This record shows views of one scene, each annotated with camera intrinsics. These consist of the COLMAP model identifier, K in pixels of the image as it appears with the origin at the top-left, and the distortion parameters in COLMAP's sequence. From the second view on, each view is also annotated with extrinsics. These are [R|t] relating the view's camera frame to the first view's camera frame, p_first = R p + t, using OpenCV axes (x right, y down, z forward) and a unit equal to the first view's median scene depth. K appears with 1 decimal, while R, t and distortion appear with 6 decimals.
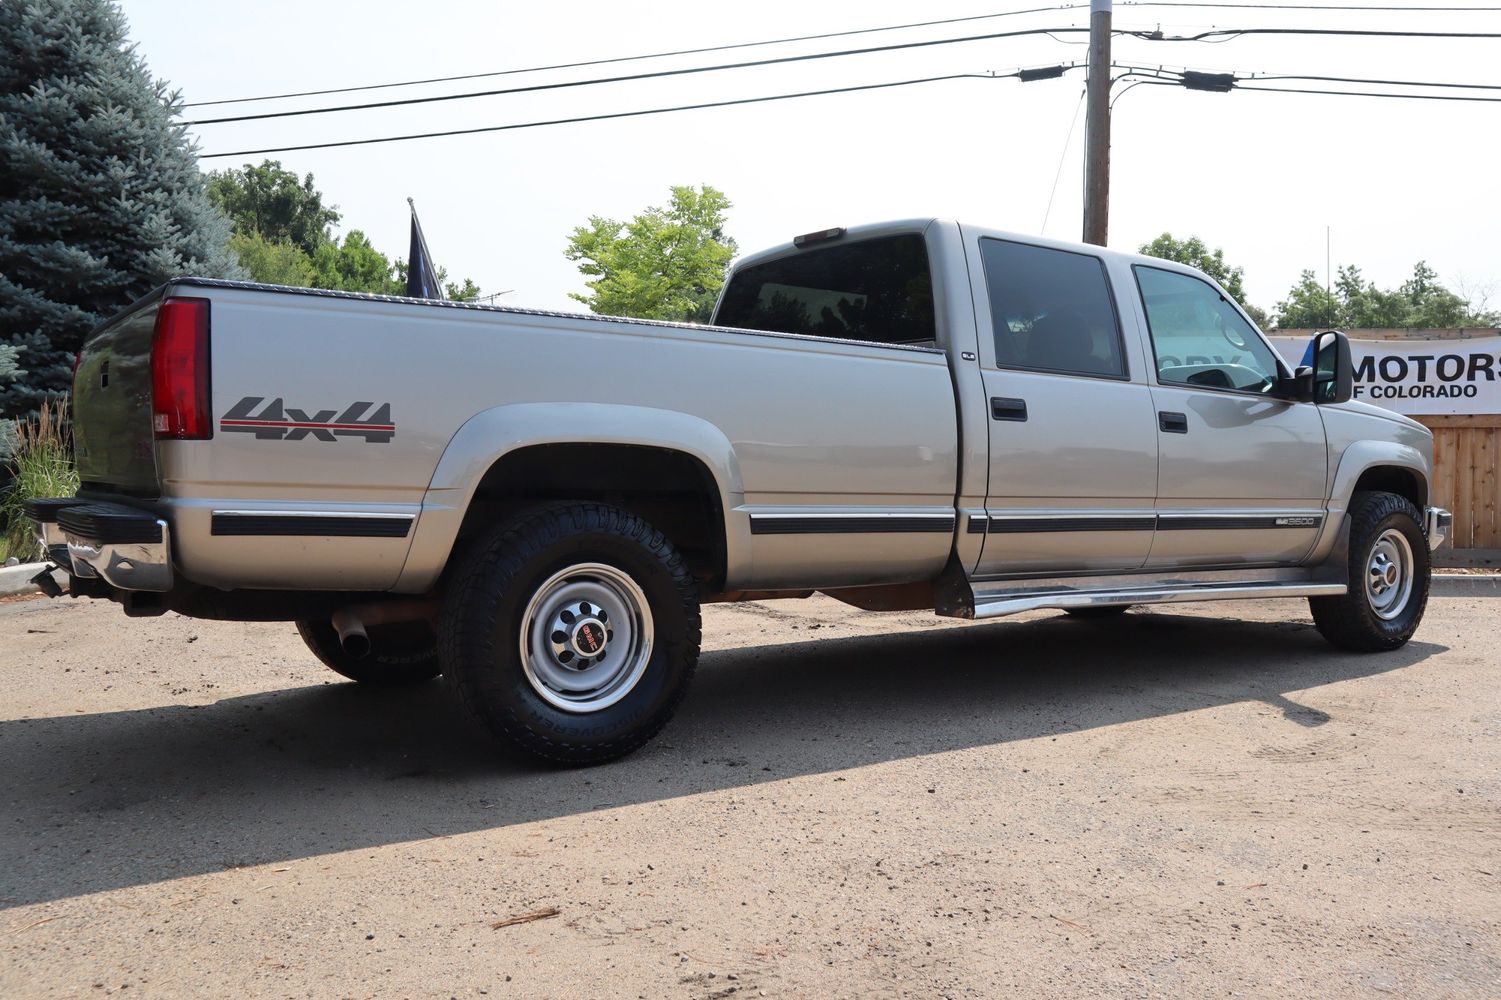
lens RADIAL K [[1299.4, 0, 747.2], [0, 1299.4, 497.6], [0, 0, 1]] dist [-0.055575, 0.024747]
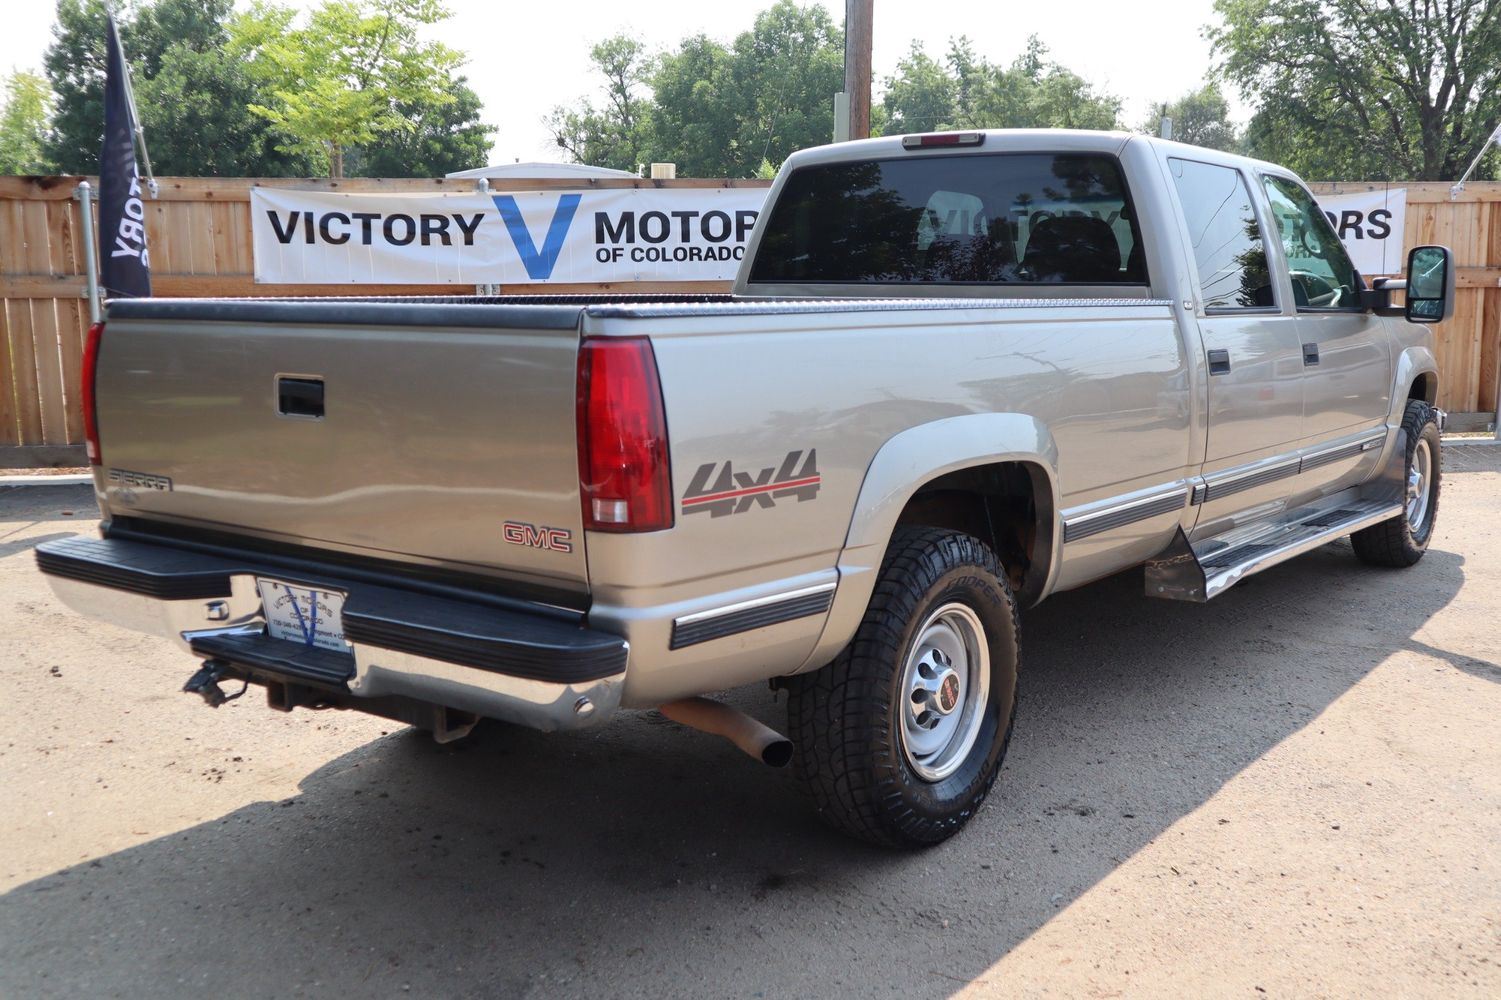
lens RADIAL K [[1551.3, 0, 759.0], [0, 1551.3, 504.4], [0, 0, 1]] dist [-0.008110, 0.000000]
pose [[0.943637, -0.063896, 0.324755, -0.156473], [0.020524, 0.990597, 0.135265, -0.042454], [-0.330344, -0.120976, 0.936075, 0.032656]]
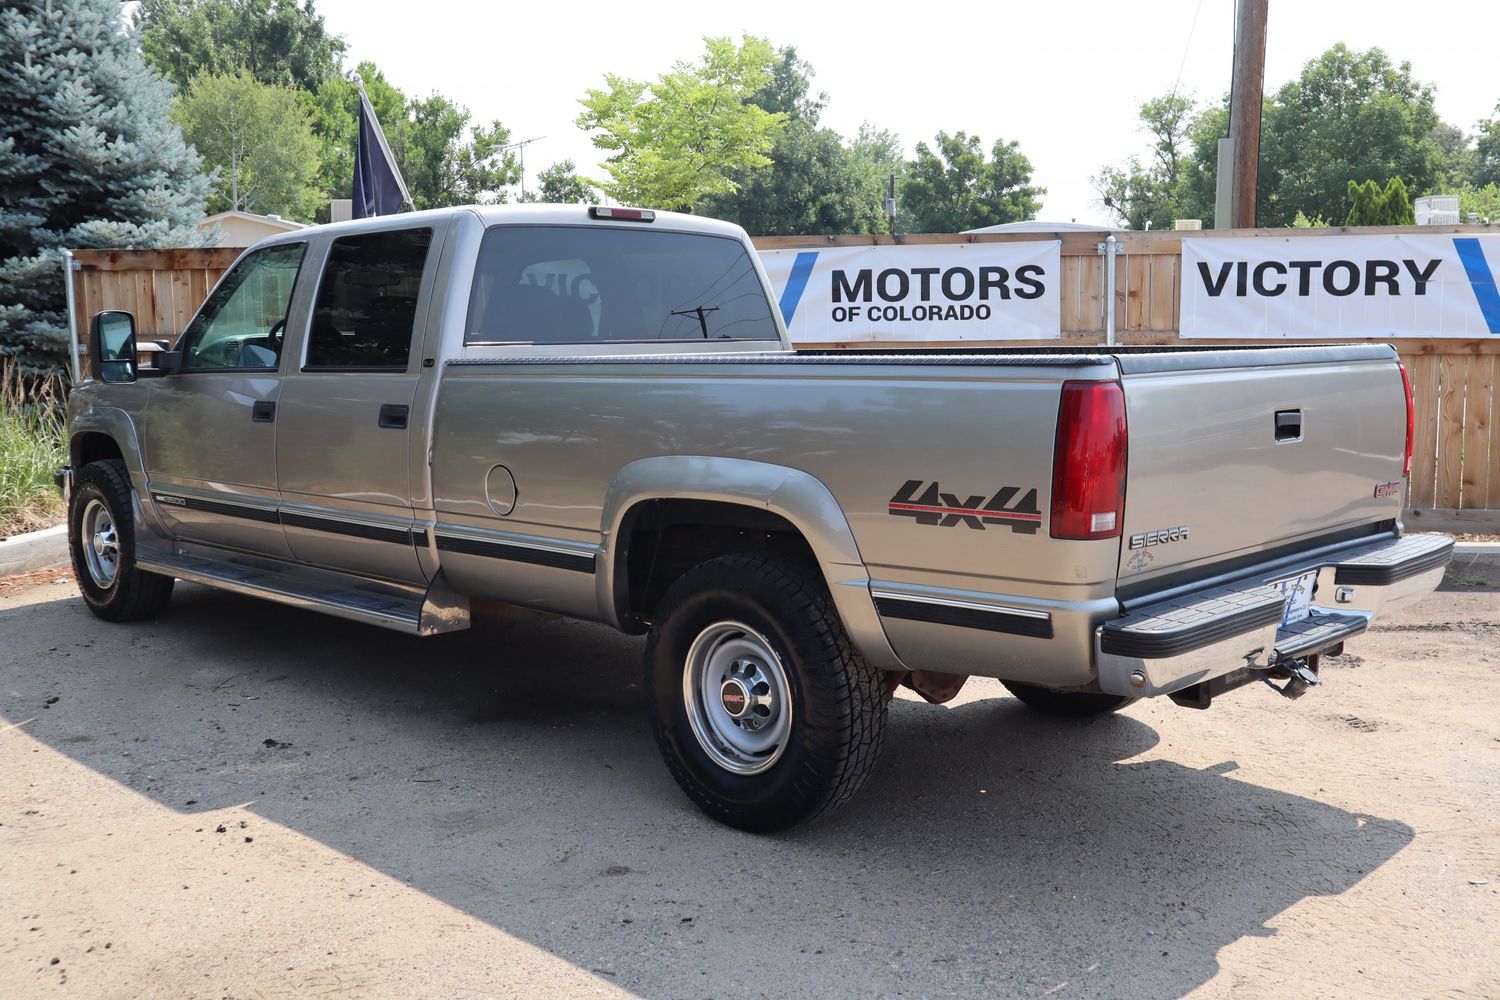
lens RADIAL K [[1481.4, 0, 745.9], [0, 1481.4, 504.0], [0, 0, 1]] dist [0.001747, 0.000000]
pose [[0.998110, -0.007427, -0.061001, 0.019776], [0.013398, 0.995089, 0.098075, -0.042081], [0.059973, -0.098707, 0.993308, 0.069476]]
